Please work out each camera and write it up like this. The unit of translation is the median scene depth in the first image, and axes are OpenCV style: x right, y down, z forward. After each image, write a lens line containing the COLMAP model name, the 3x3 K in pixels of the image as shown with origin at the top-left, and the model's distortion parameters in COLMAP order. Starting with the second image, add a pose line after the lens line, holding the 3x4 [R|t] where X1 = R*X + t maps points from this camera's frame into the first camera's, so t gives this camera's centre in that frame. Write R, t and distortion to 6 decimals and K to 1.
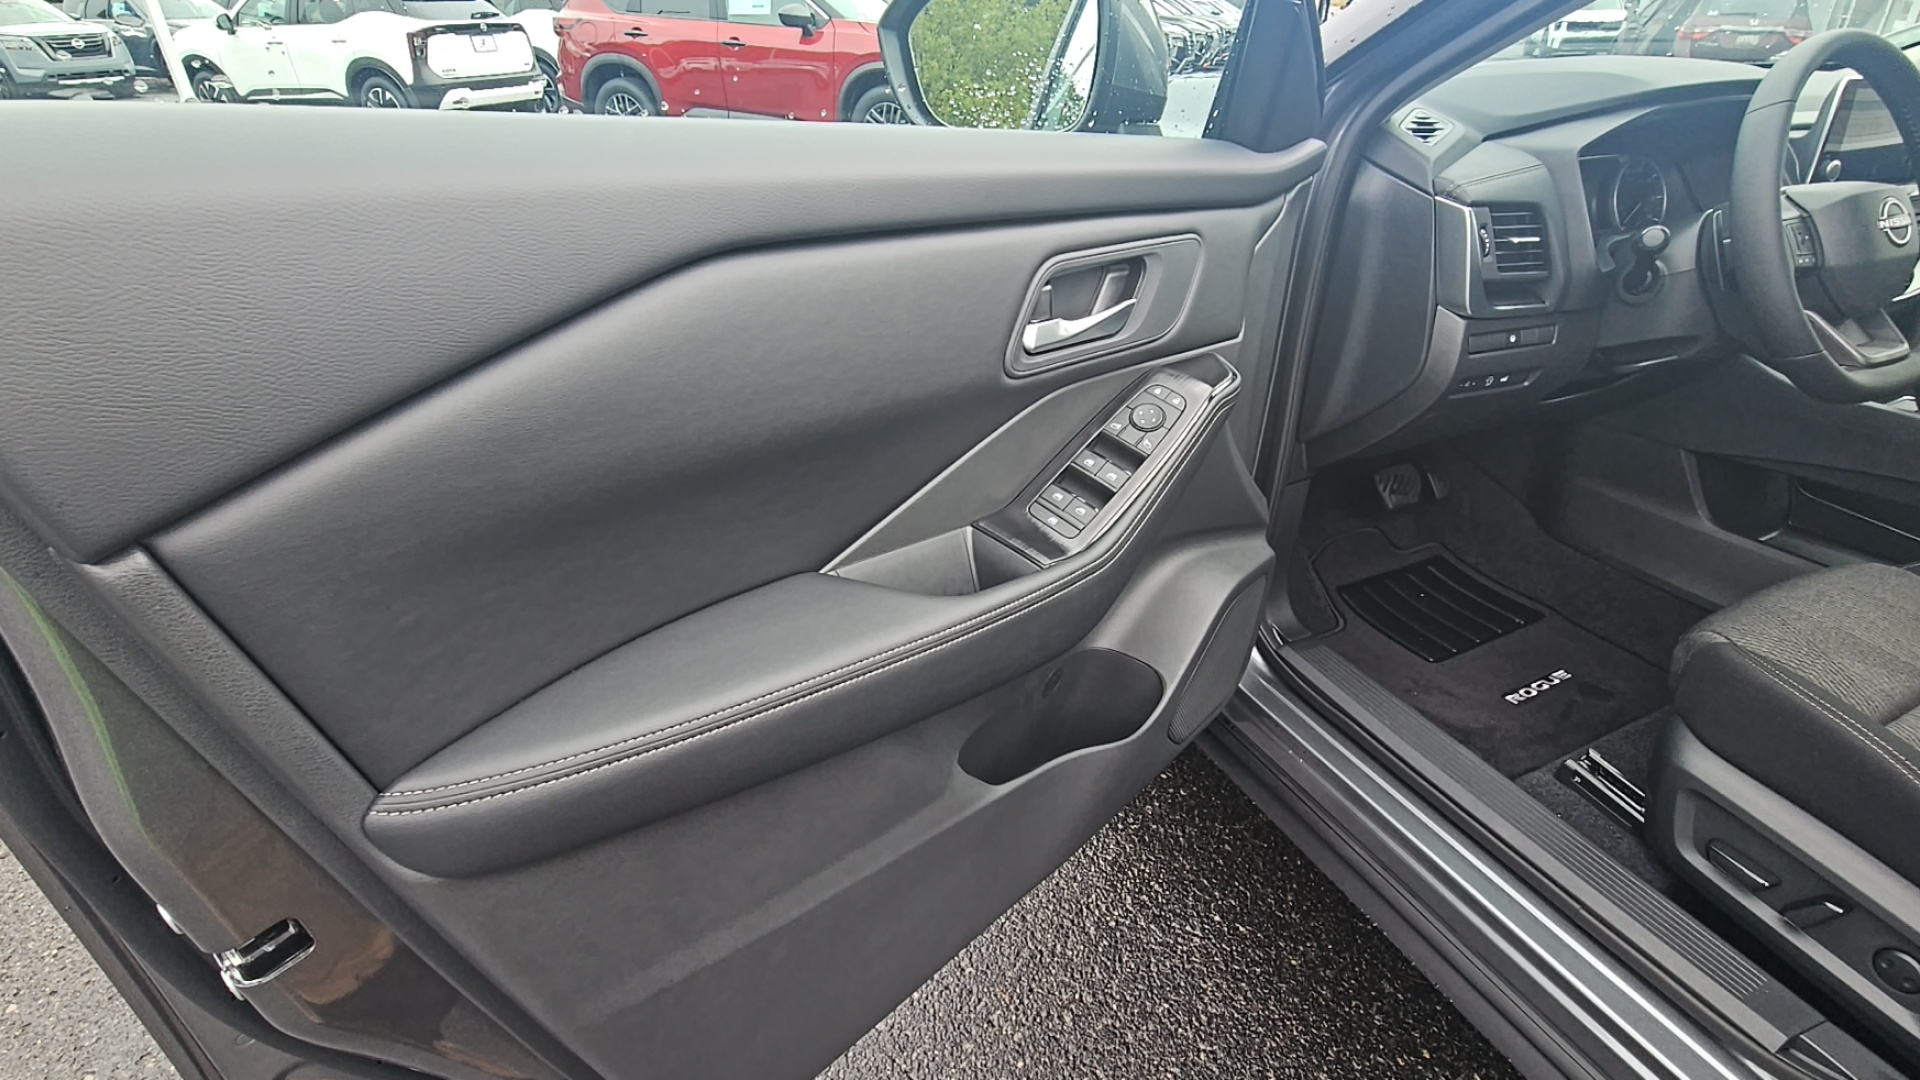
lens RADIAL K [[860.4, 0, 953.8], [0, 860.4, 543.3], [0, 0, 1]] dist [0.017894, -0.012133]
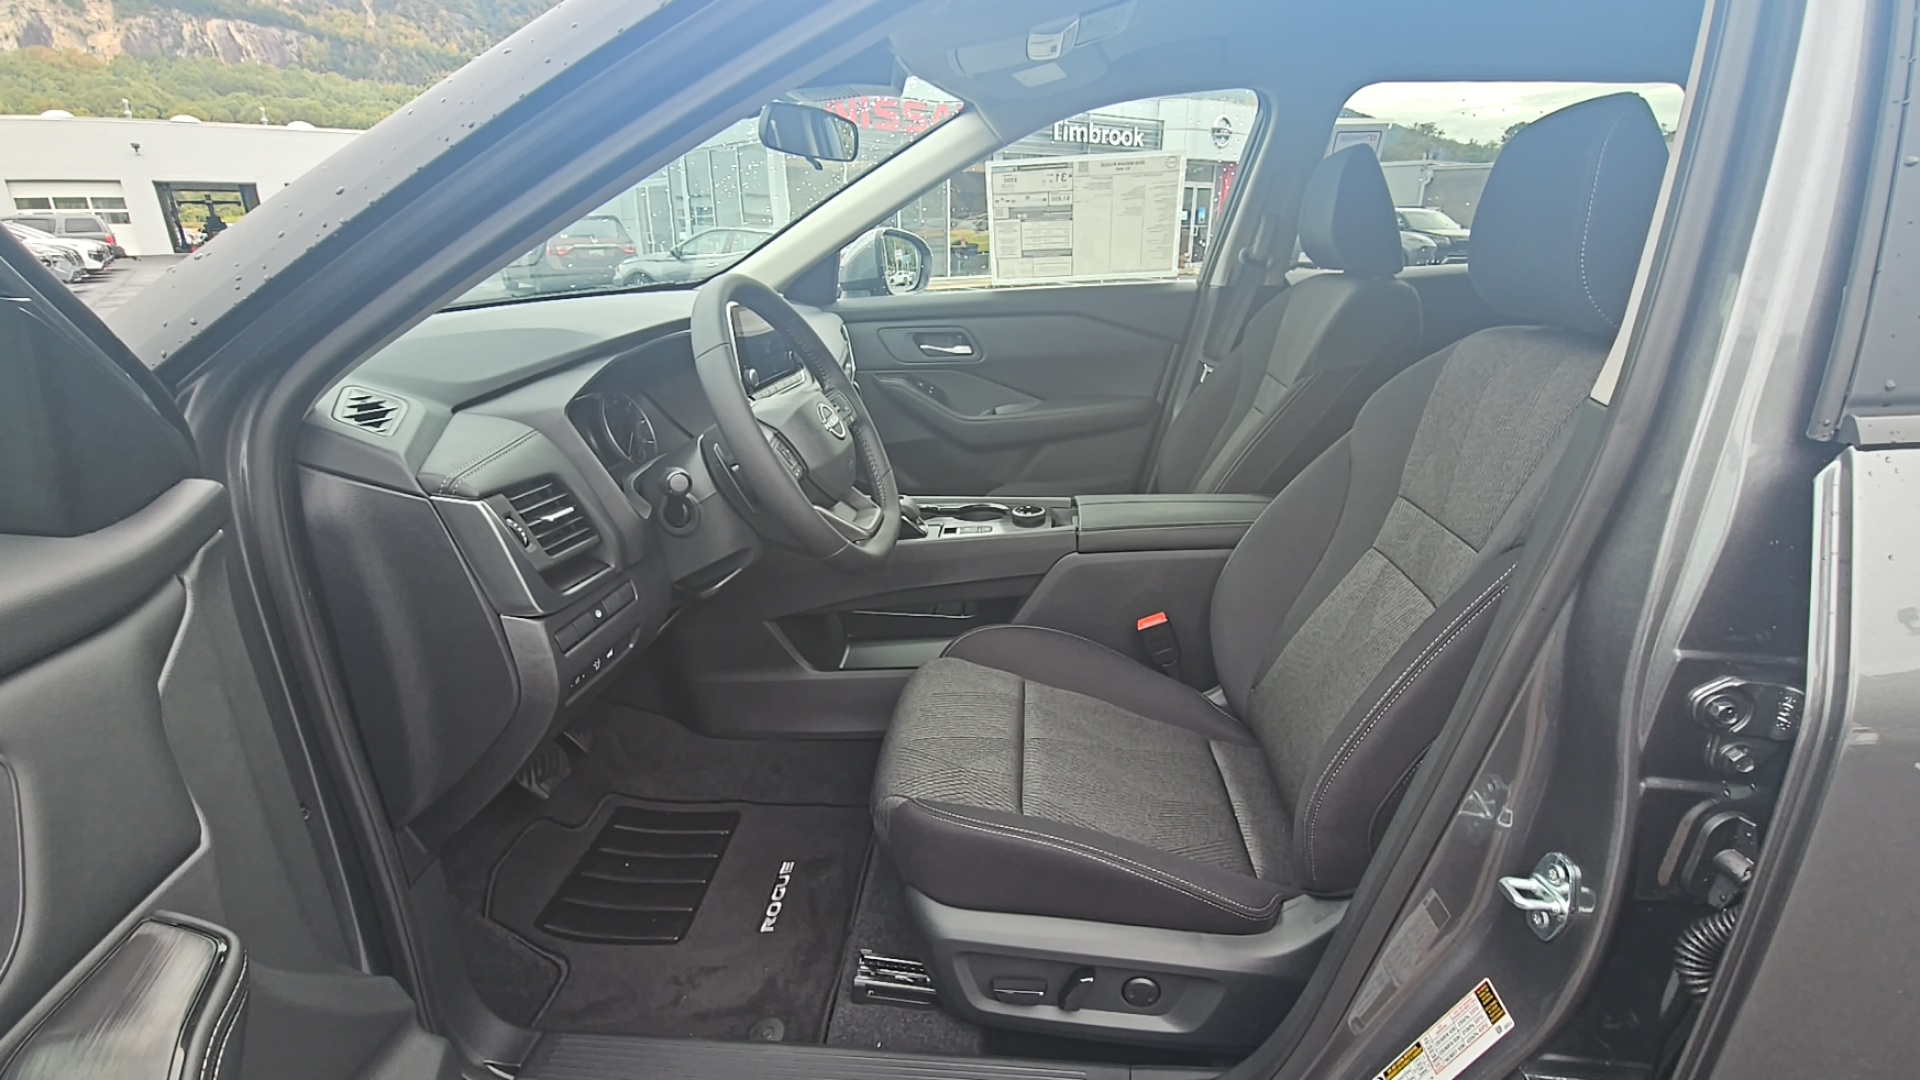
lens RADIAL K [[860.4, 0, 952.3], [0, 860.4, 535.6], [0, 0, 1]] dist [0.017894, -0.012133]
pose [[0.499130, -0.291888, 0.815886, 0.148736], [0.458212, 0.888056, 0.037389, -0.179467], [-0.735467, 0.355187, 0.577002, 0.225692]]
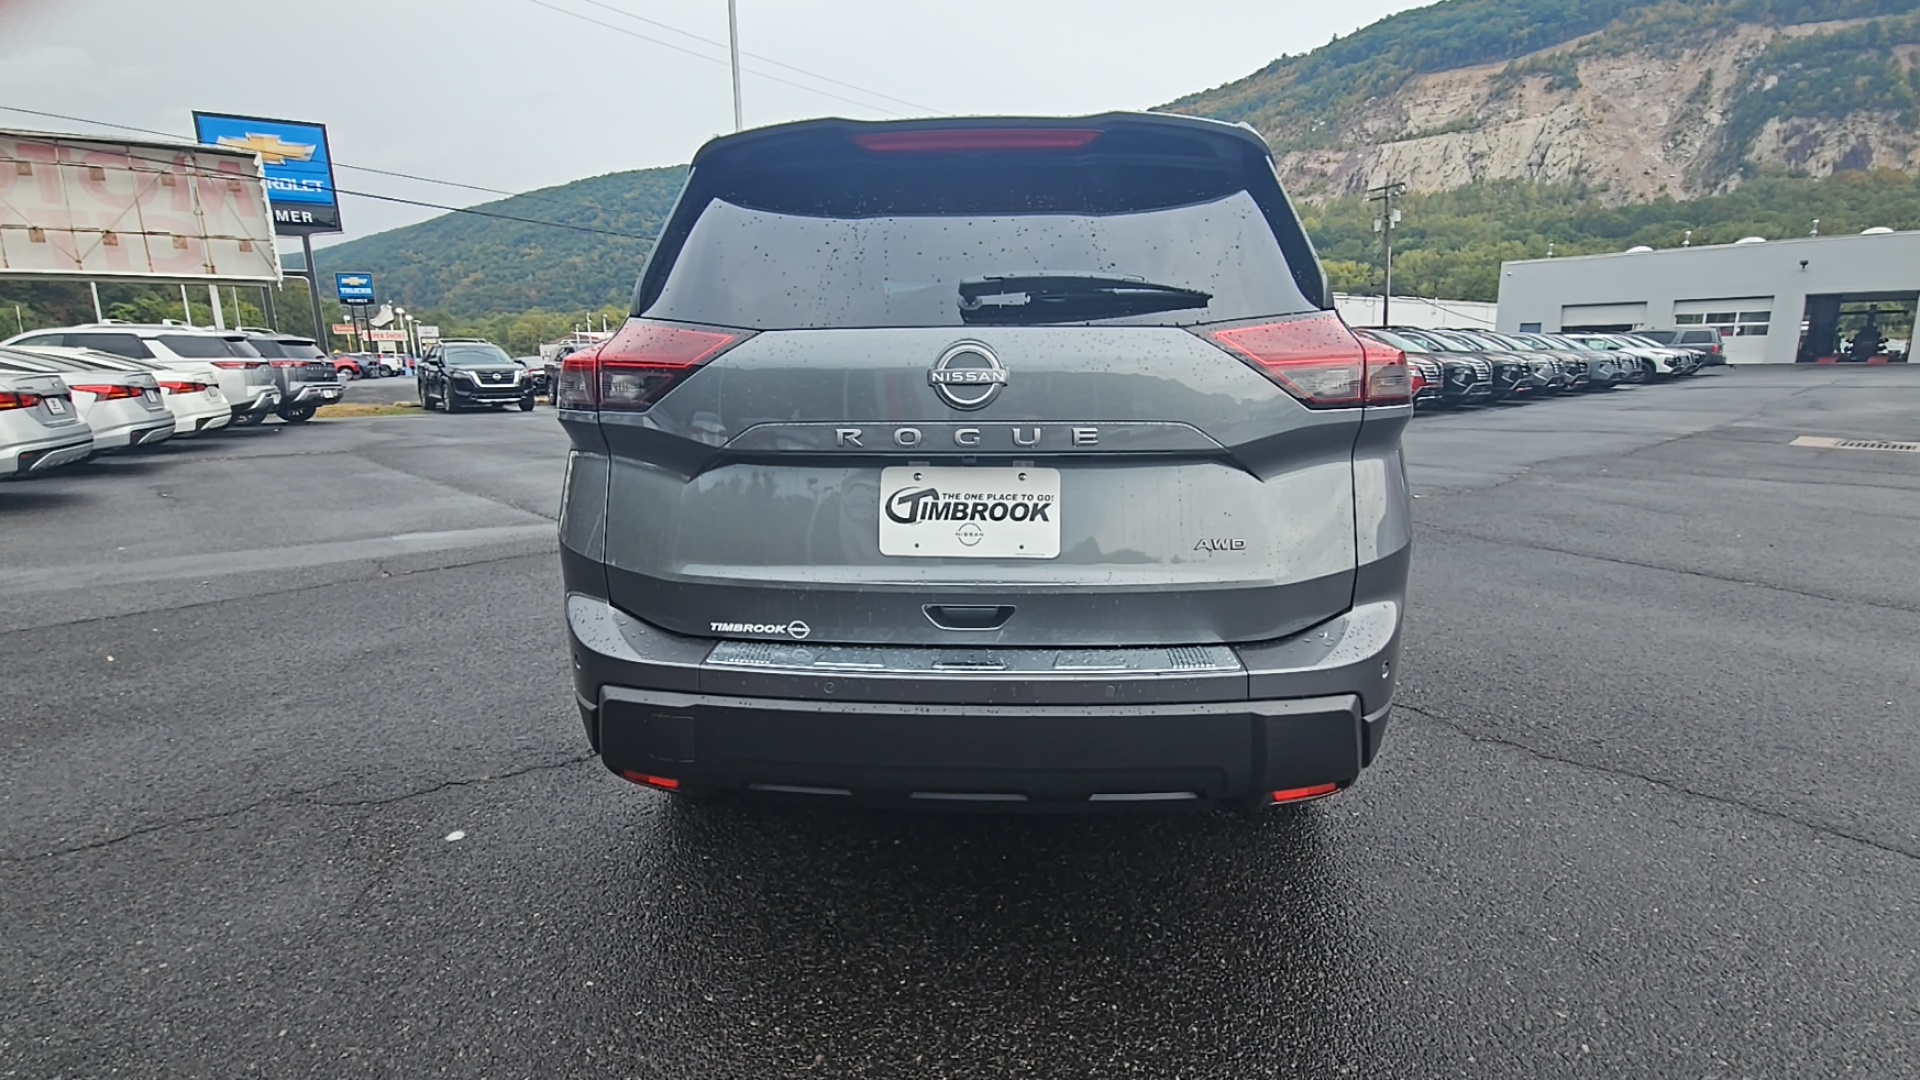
lens RADIAL K [[860.4, 0, 949.9], [0, 860.4, 541.3], [0, 0, 1]] dist [0.017894, -0.012133]
pose [[0.879510, 0.090468, -0.467203, 3.320170], [-0.239954, 0.932128, -0.271219, 1.553187], [0.410956, 0.350647, 0.841523, -2.365547]]
